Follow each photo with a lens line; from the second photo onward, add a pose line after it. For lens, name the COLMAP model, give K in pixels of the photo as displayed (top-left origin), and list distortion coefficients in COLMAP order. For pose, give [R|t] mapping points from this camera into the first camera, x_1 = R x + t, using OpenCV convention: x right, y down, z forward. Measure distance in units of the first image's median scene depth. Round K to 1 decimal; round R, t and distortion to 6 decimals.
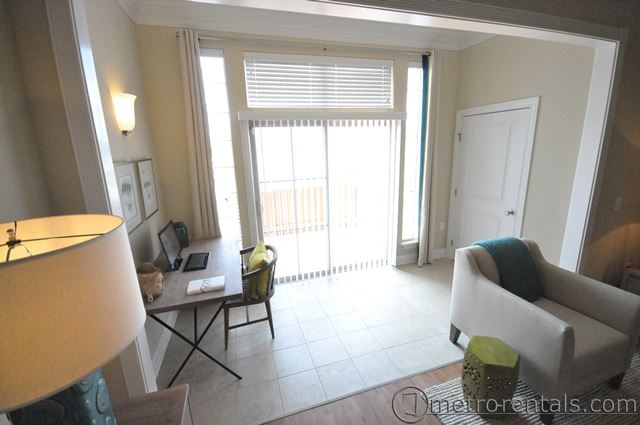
lens RADIAL K [[284.3, 0, 321.2], [0, 284.3, 210.9], [0, 0, 1]] dist [-0.001269, -0.000676]
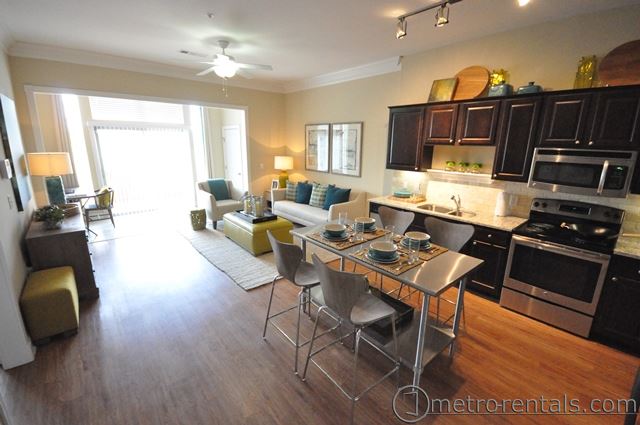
lens RADIAL K [[284.3, 0, 321.4], [0, 284.3, 211.0], [0, 0, 1]] dist [-0.001269, -0.000676]
pose [[0.911427, -0.053125, 0.408017, 0.358020], [0.054937, 0.998463, 0.007285, 0.352000], [-0.407777, 0.015776, 0.912945, -1.473088]]
